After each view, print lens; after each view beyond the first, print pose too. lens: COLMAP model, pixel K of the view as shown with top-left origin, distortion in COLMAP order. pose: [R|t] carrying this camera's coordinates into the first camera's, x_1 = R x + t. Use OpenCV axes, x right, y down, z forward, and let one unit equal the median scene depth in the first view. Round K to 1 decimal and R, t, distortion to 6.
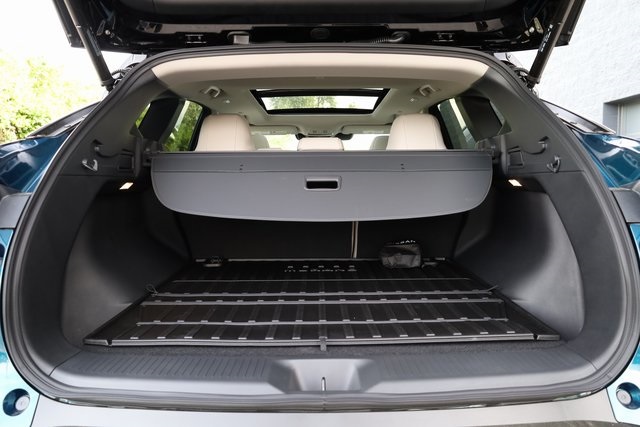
lens RADIAL K [[453.3, 0, 320.1], [0, 453.3, 213.6], [0, 0, 1]] dist [-0.007097, 0.002156]
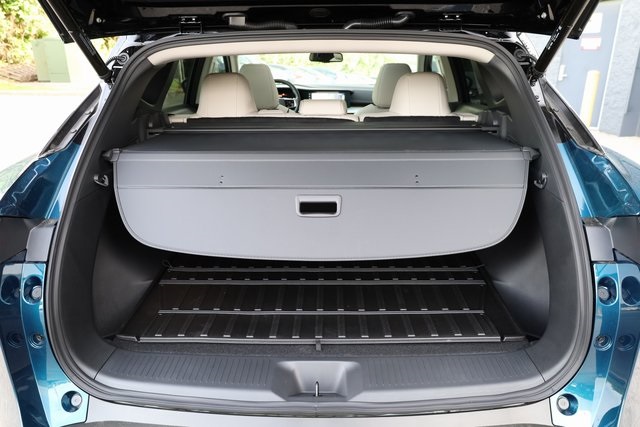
lens RADIAL K [[471.5, 0, 319.9], [0, 471.5, 213.3], [0, 0, 1]] dist [0.001117, -0.003541]
pose [[0.999670, 0.005978, -0.025003, 0.038376], [0.000926, 0.963578, 0.267426, -0.359396], [0.025691, -0.267361, 0.963254, -0.085857]]
